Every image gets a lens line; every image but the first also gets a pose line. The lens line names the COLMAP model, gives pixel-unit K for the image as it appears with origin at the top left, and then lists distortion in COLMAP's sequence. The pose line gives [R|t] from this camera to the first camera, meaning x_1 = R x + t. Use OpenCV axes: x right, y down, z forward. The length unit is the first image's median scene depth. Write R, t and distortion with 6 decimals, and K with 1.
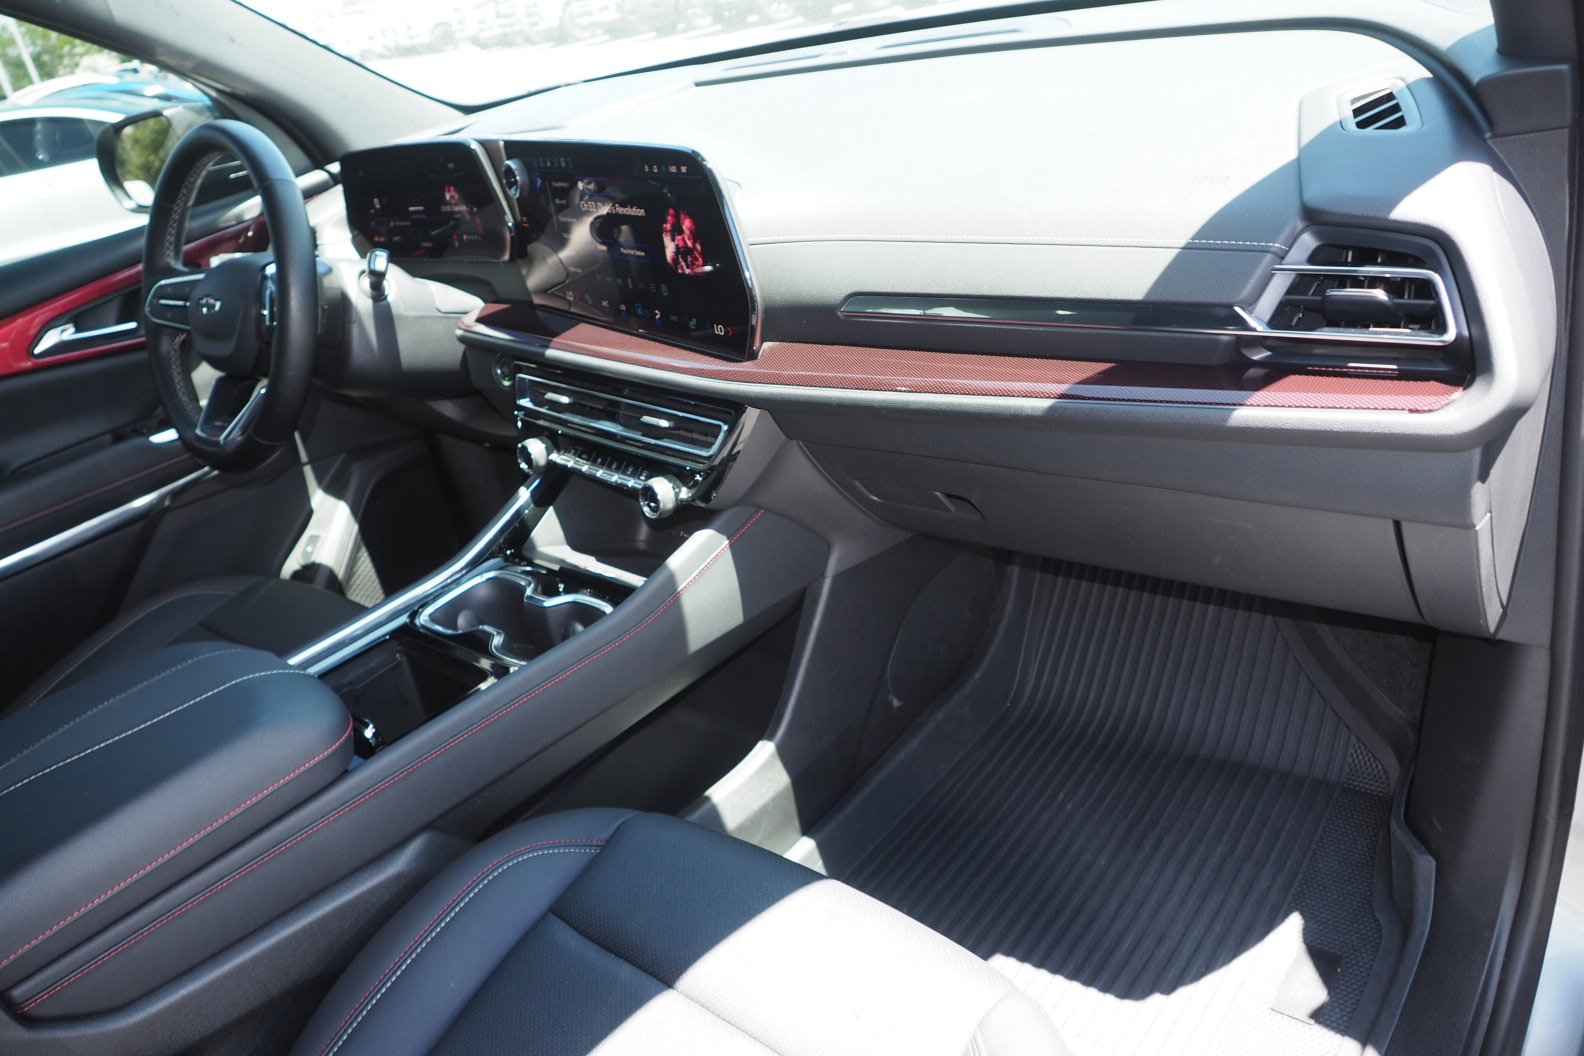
lens RADIAL K [[1130.1, 0, 795.7], [0, 1130.1, 494.8], [0, 0, 1]] dist [-0.002512, -0.000551]
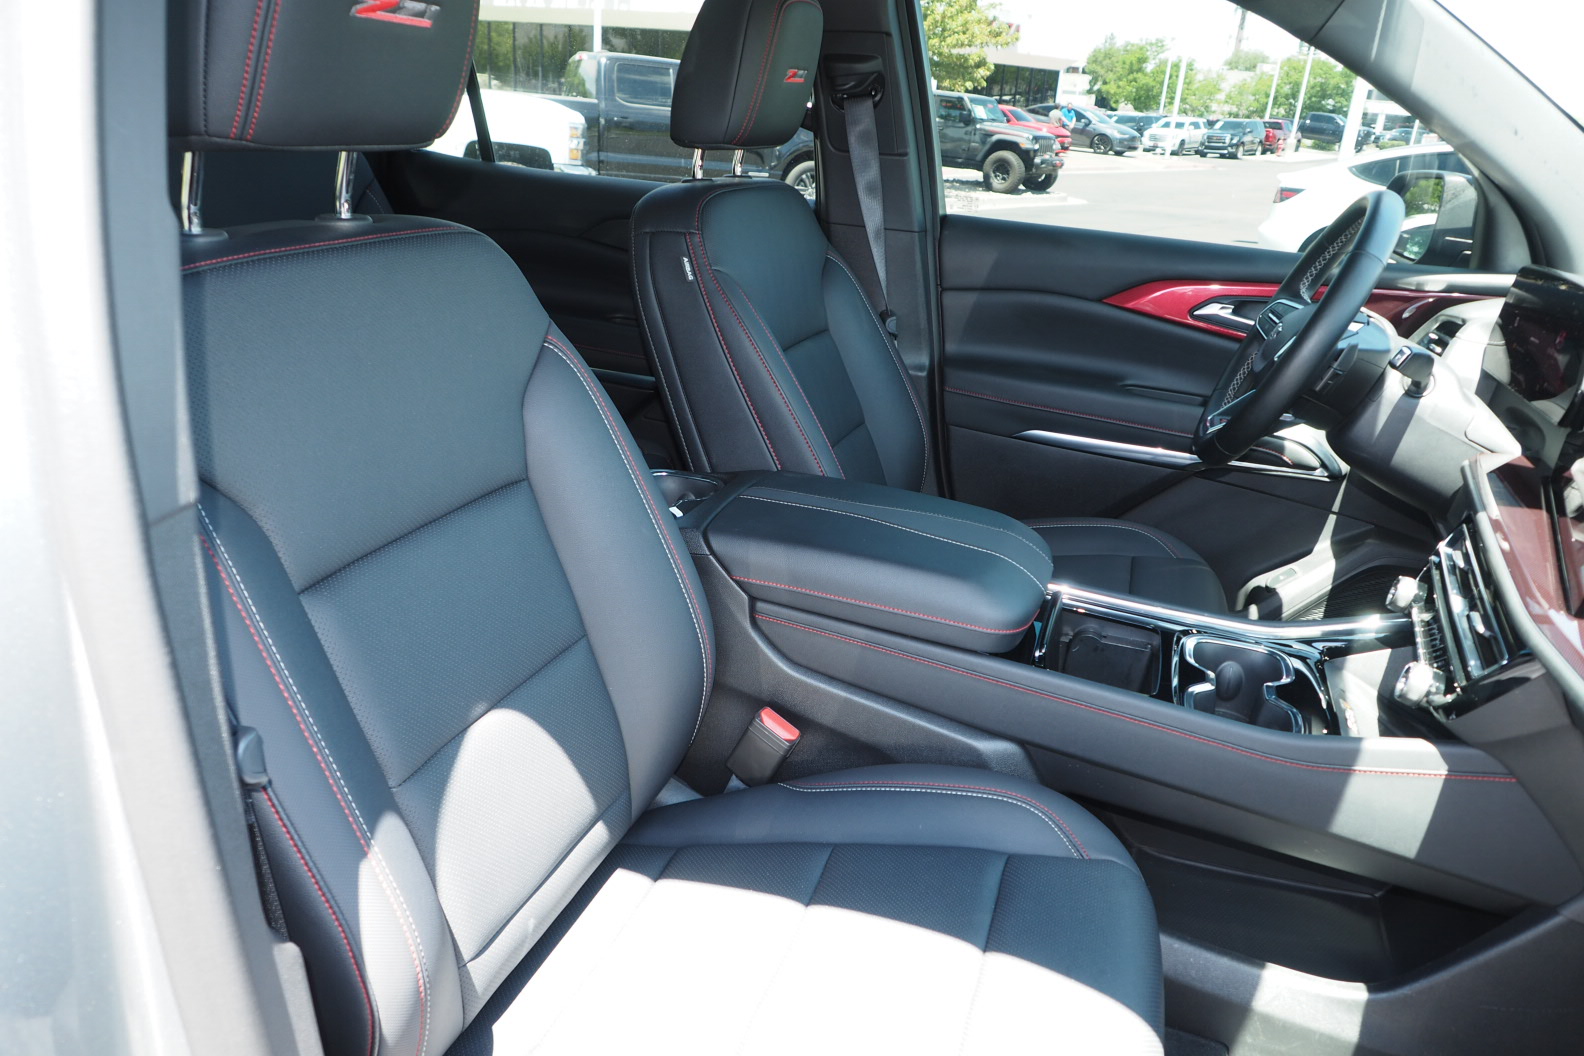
lens RADIAL K [[1130.1, 0, 795.7], [0, 1130.1, 494.8], [0, 0, 1]] dist [-0.002512, -0.000551]
pose [[0.375104, 0.513536, -0.771737, 0.250253], [-0.539408, 0.797982, 0.268820, -0.074841], [0.753880, 0.315446, 0.576332, 0.026522]]
